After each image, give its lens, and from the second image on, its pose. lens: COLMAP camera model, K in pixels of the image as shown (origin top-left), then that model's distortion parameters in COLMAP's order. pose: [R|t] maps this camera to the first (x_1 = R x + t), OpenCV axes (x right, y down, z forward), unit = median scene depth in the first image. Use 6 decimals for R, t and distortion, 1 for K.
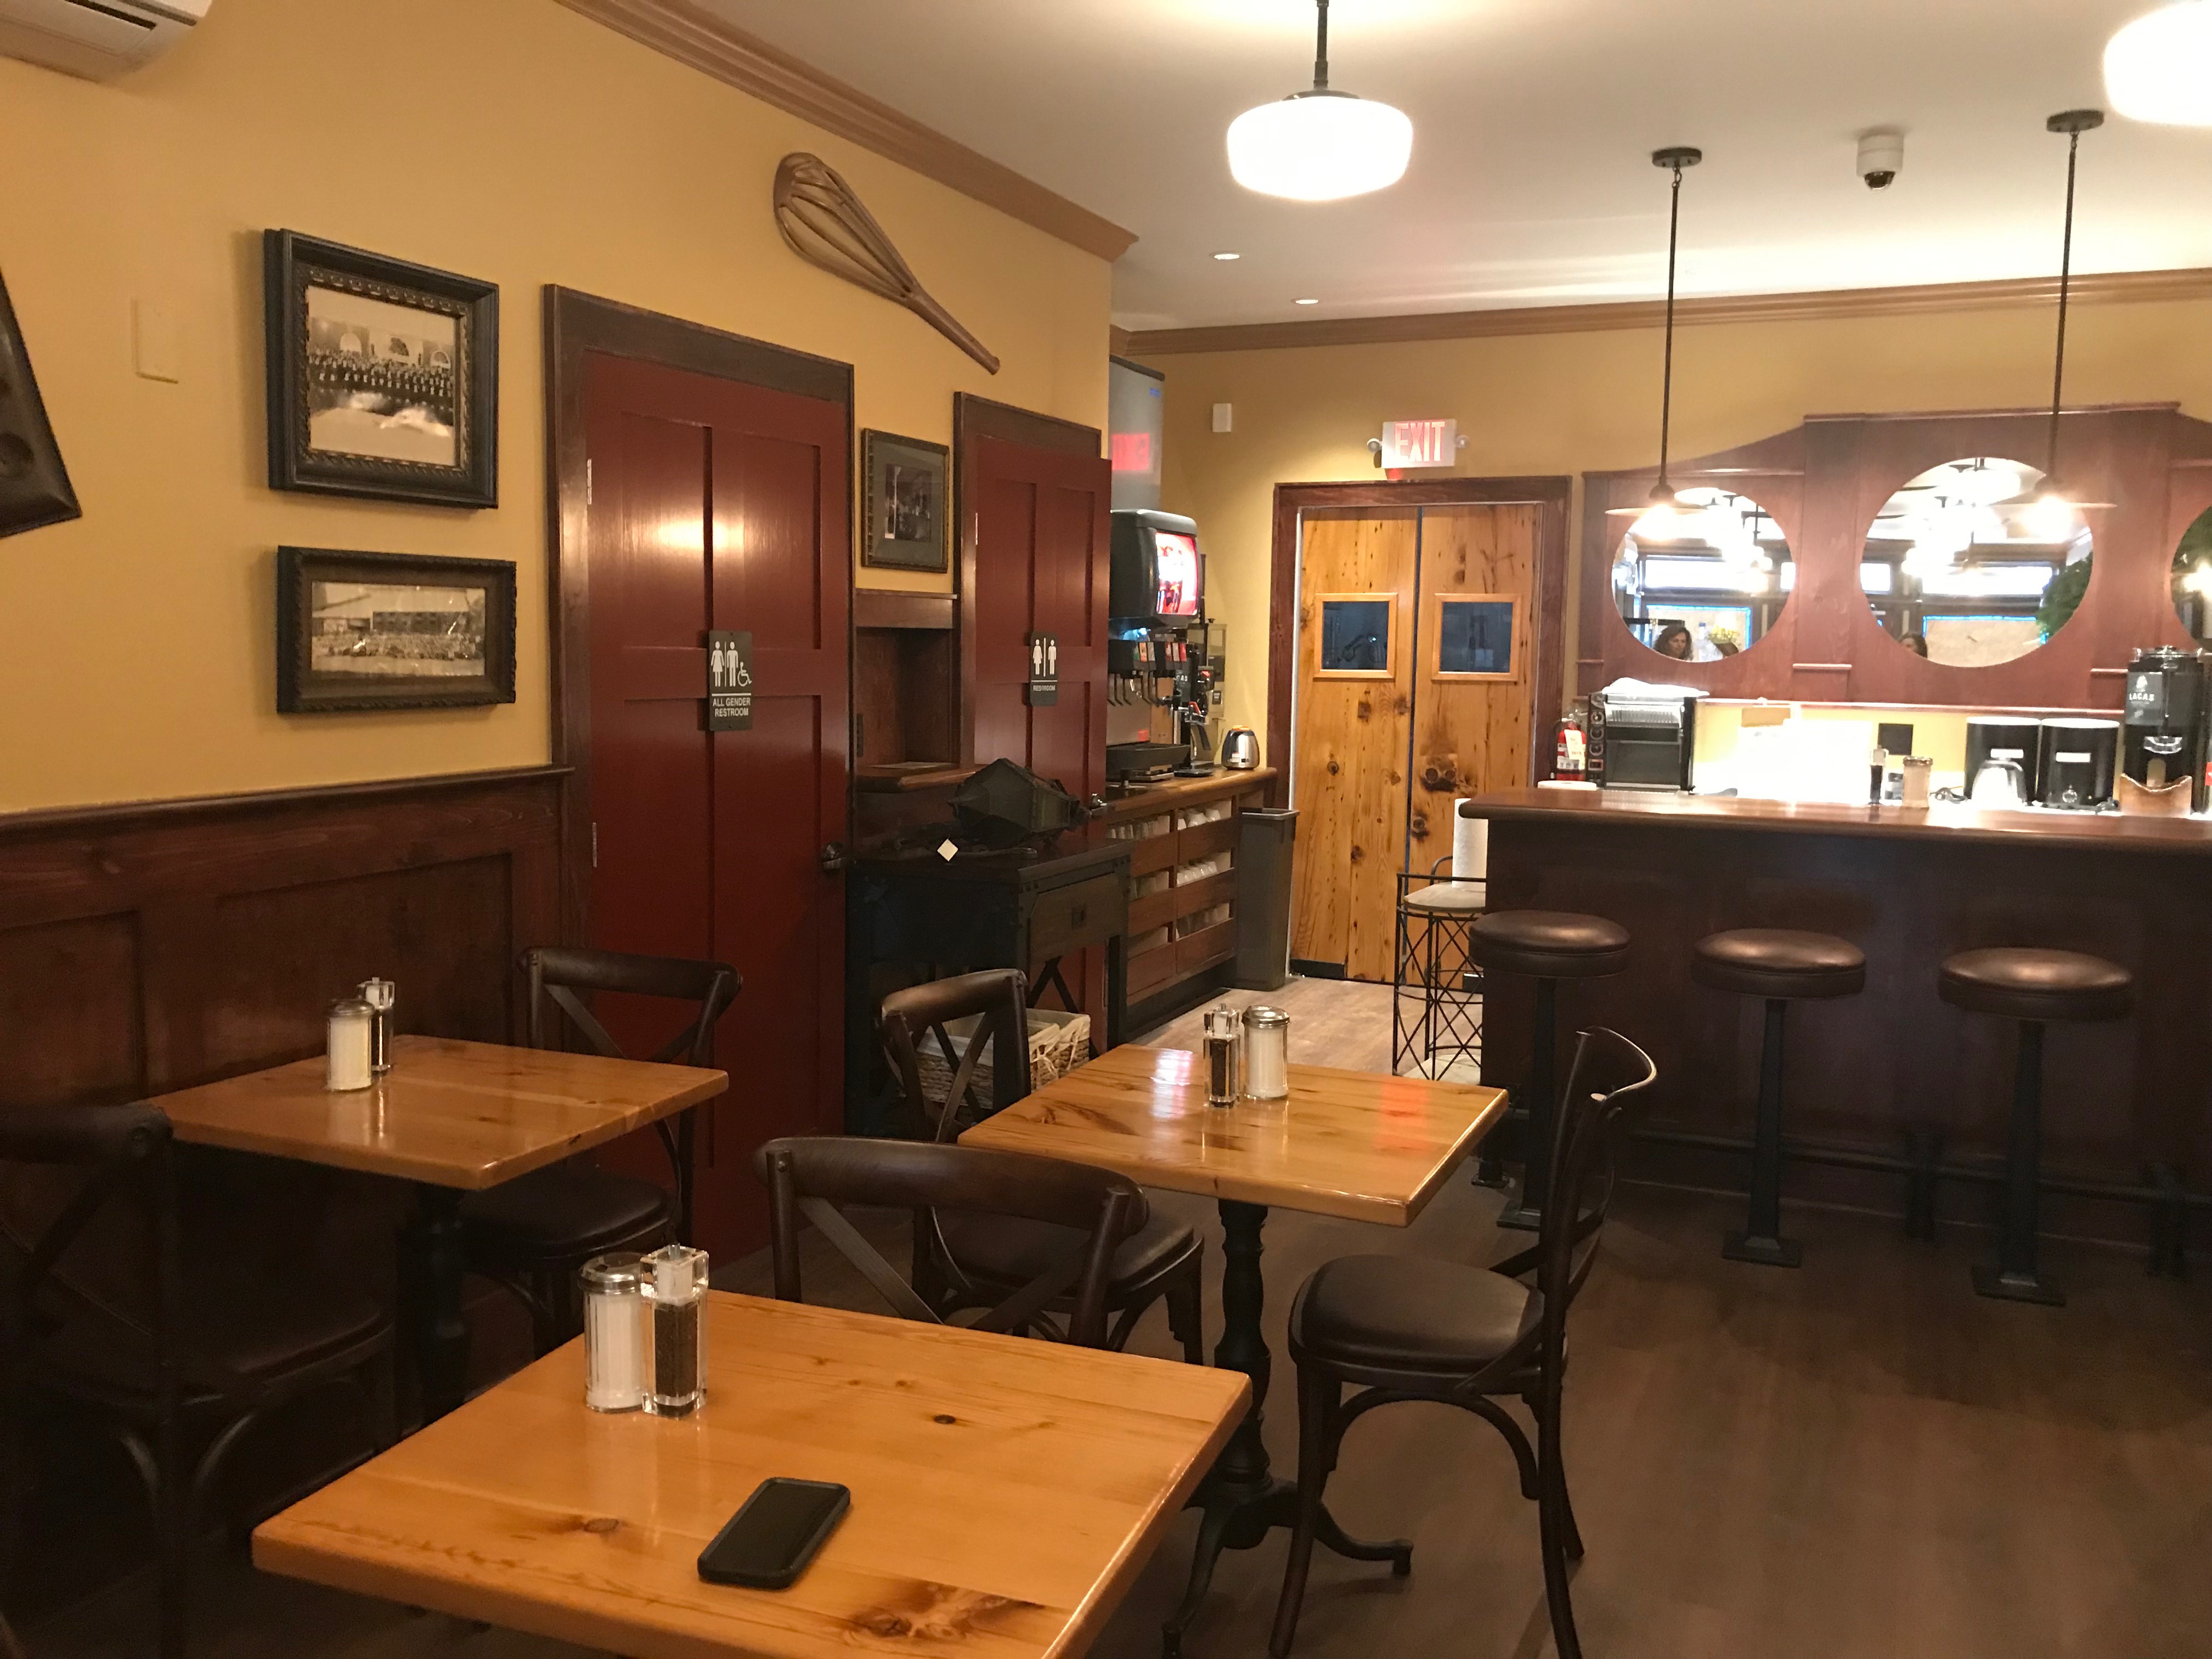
lens RADIAL K [[1832.9, 0, 1025.5], [0, 1832.9, 872.9], [0, 0, 1]] dist [0.081369, -0.083689]
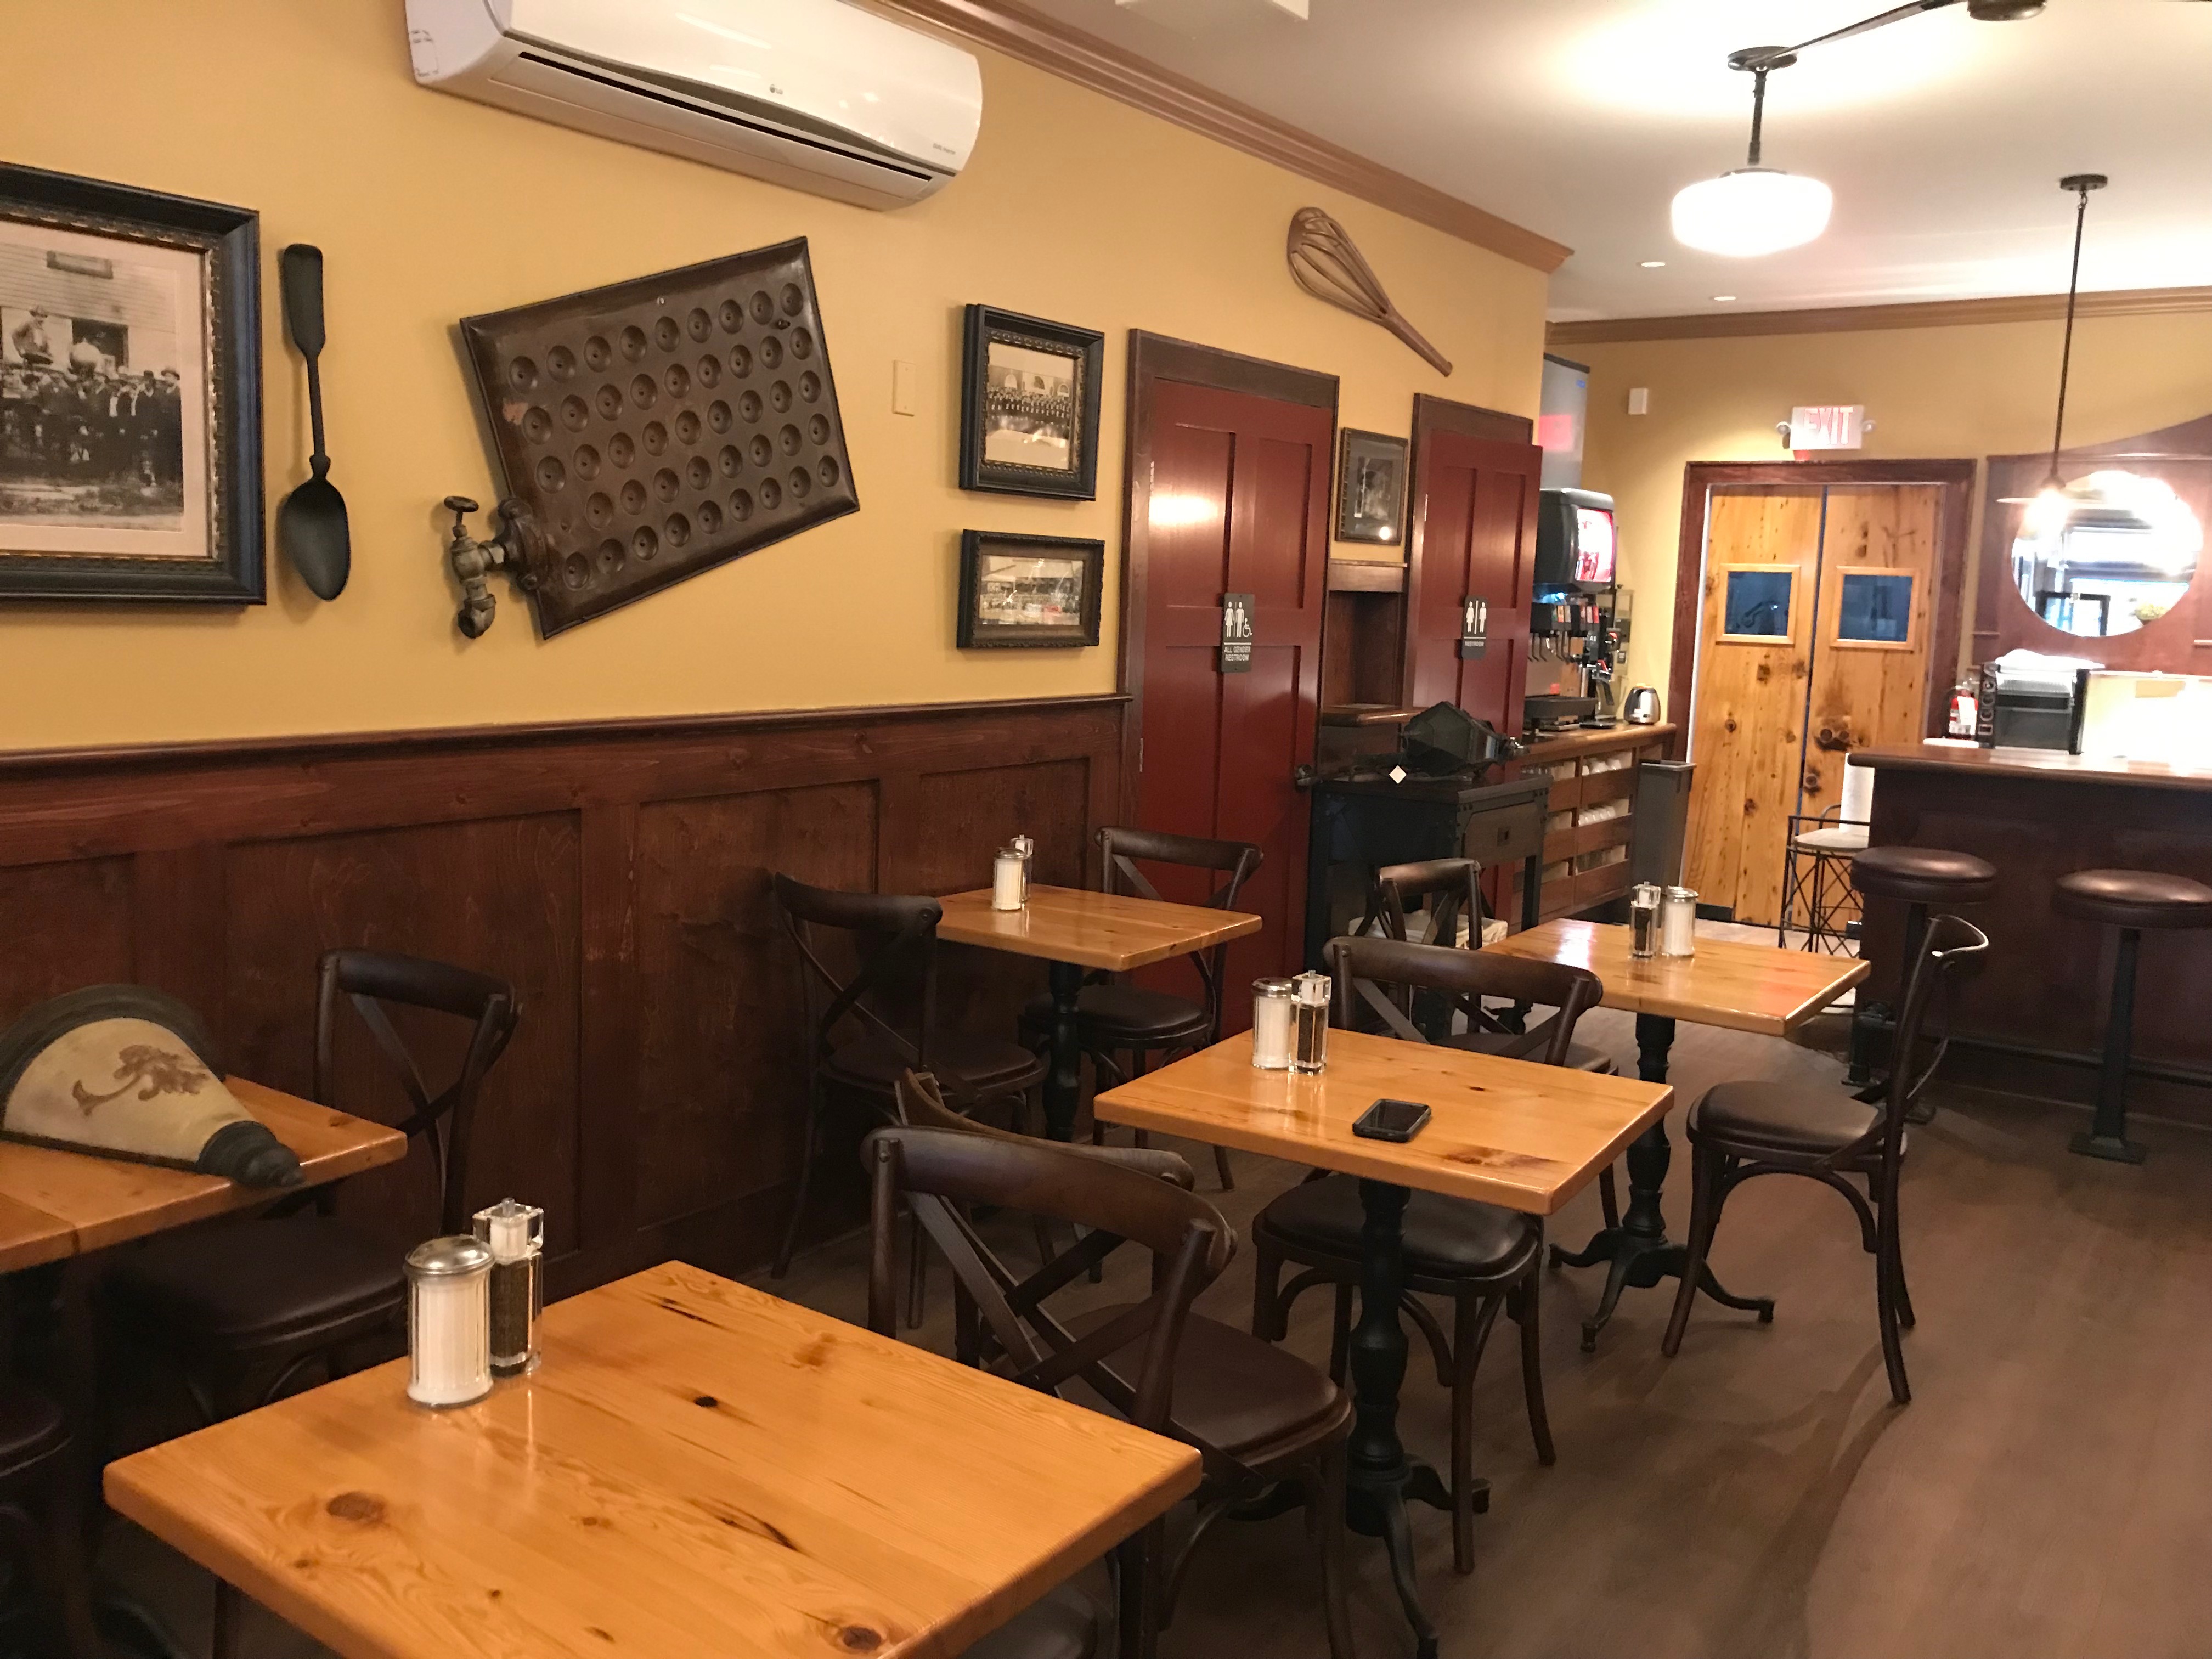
lens RADIAL K [[1832.9, 0, 1089.0], [0, 1832.9, 848.0], [0, 0, 1]] dist [0.081369, -0.083689]
pose [[0.986041, 0.043792, -0.160642, -0.049723], [-0.042185, 0.999020, 0.013400, 0.029941], [0.161072, -0.006437, 0.986922, -0.252421]]
